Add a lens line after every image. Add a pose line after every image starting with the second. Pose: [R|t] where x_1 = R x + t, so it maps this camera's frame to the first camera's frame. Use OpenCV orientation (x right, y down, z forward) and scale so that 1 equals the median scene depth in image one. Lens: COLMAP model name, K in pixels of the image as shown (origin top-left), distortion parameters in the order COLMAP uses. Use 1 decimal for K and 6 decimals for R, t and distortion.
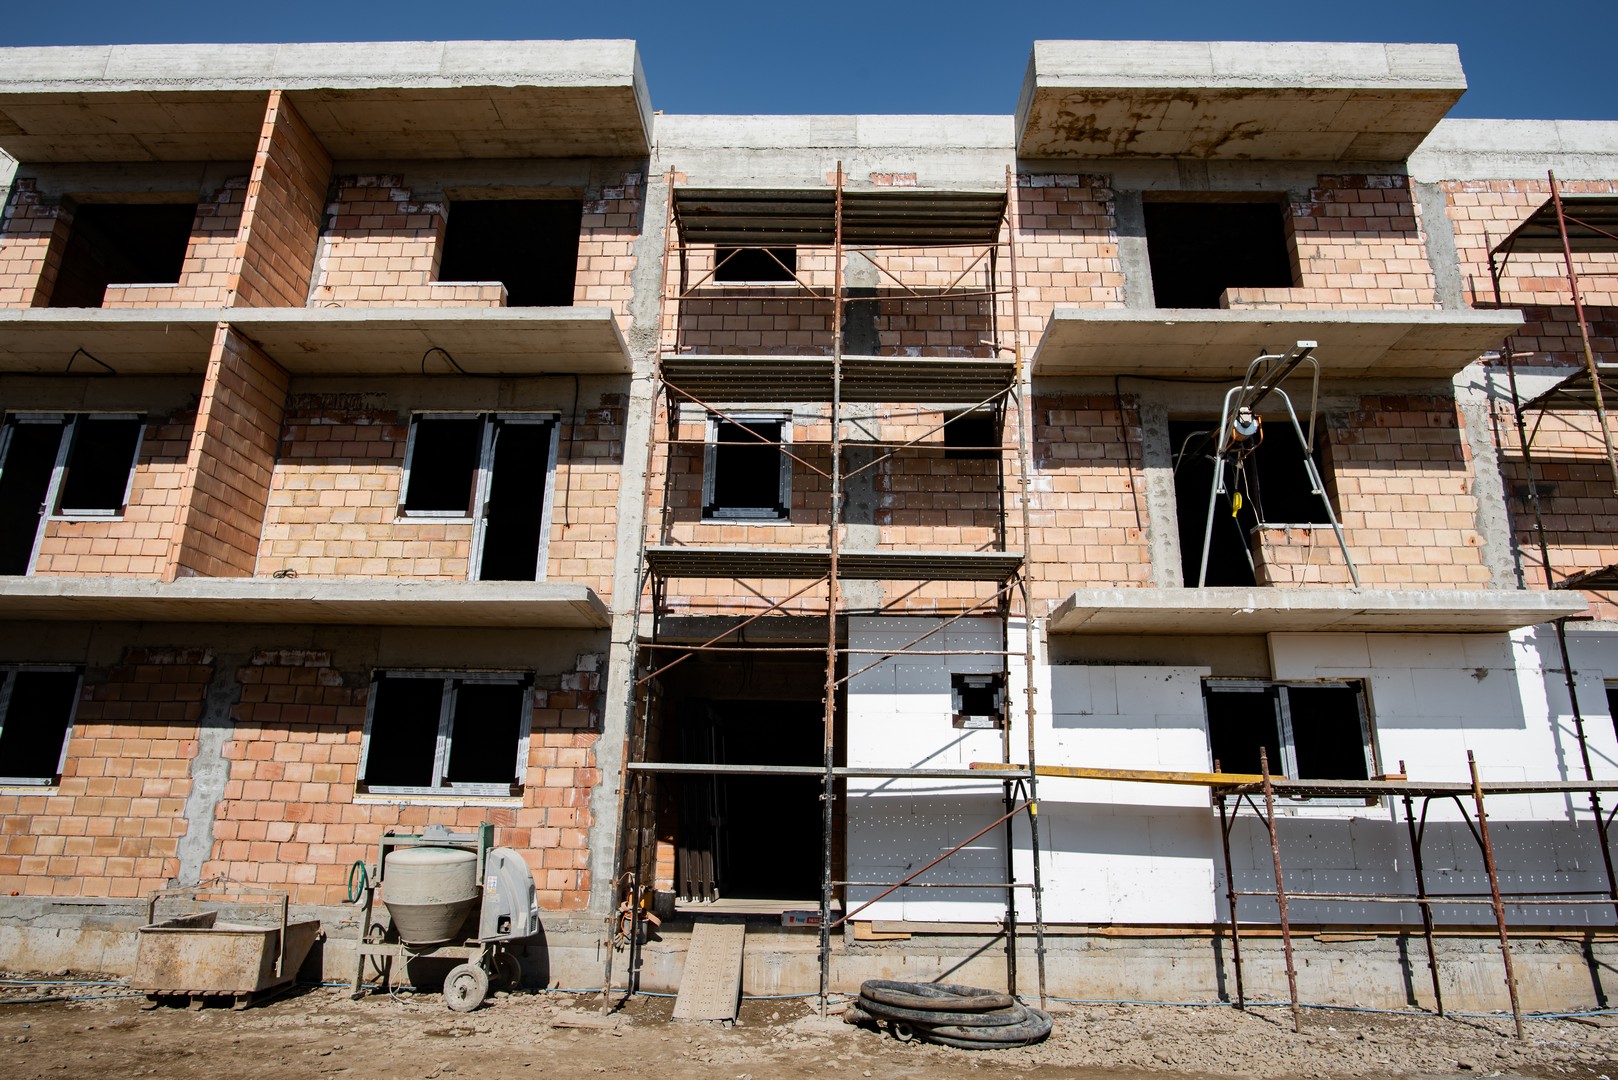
lens RADIAL K [[931.5, 0, 815.7], [0, 931.5, 557.3], [0, 0, 1]] dist [-0.037887, 0.014626]
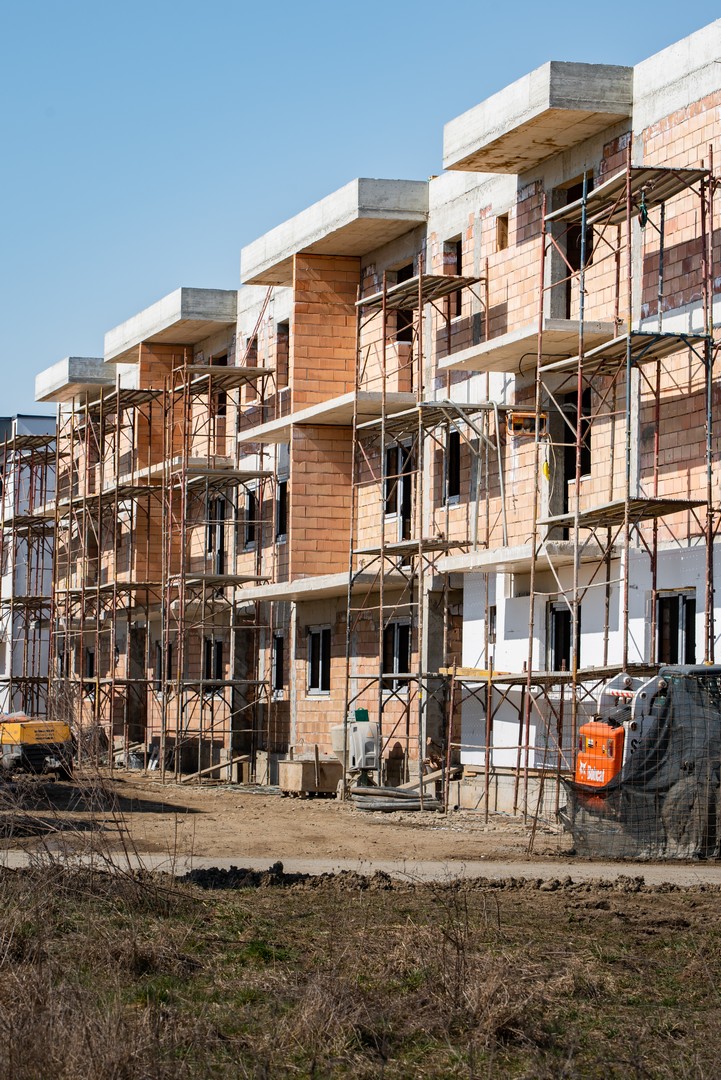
lens RADIAL K [[2930.7, 0, 360.5], [0, 2930.7, 540.0], [0, 0, 1]] dist [0.036142, -0.067003]
pose [[0.291162, -0.066361, -0.954369, 4.476978], [0.259184, 0.965754, 0.011920, -0.082679], [0.920895, -0.250828, 0.298391, -0.534906]]
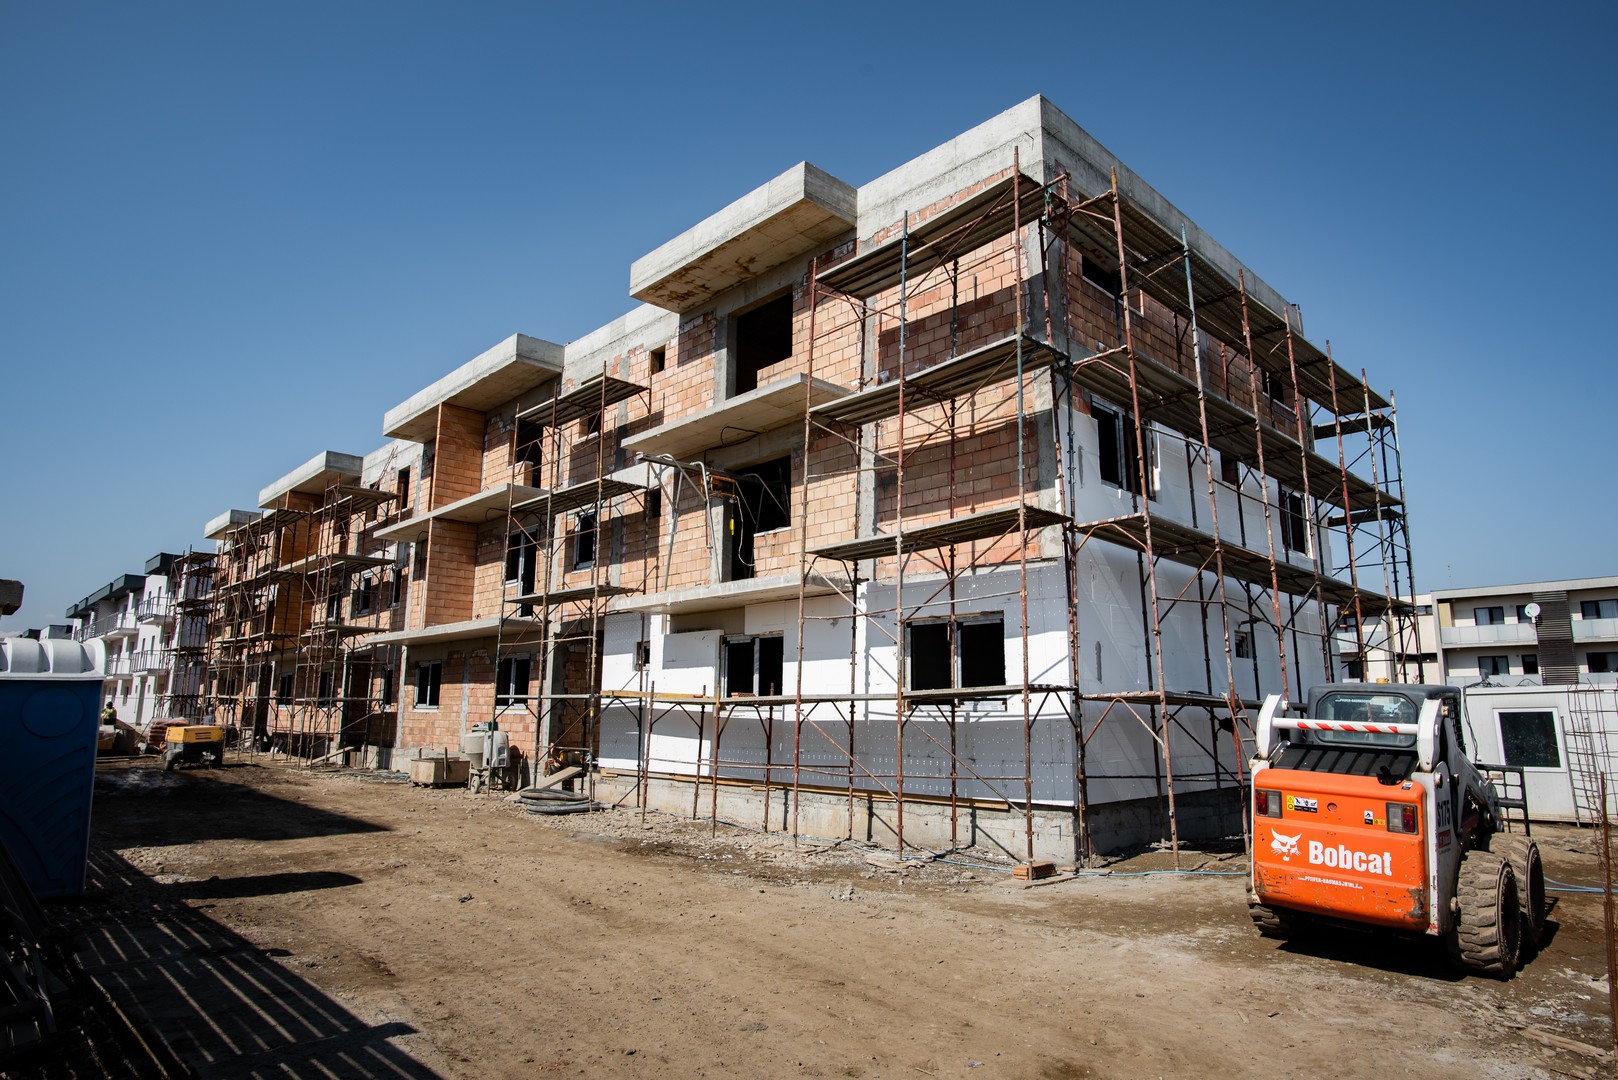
lens RADIAL K [[931.5, 0, 815.7], [0, 931.5, 557.3], [0, 0, 1]] dist [-0.037887, 0.014626]
pose [[0.709791, -0.125184, -0.693199, 1.717879], [0.199277, 0.979567, 0.027148, -0.020731], [0.675637, -0.157408, 0.720234, -0.076814]]
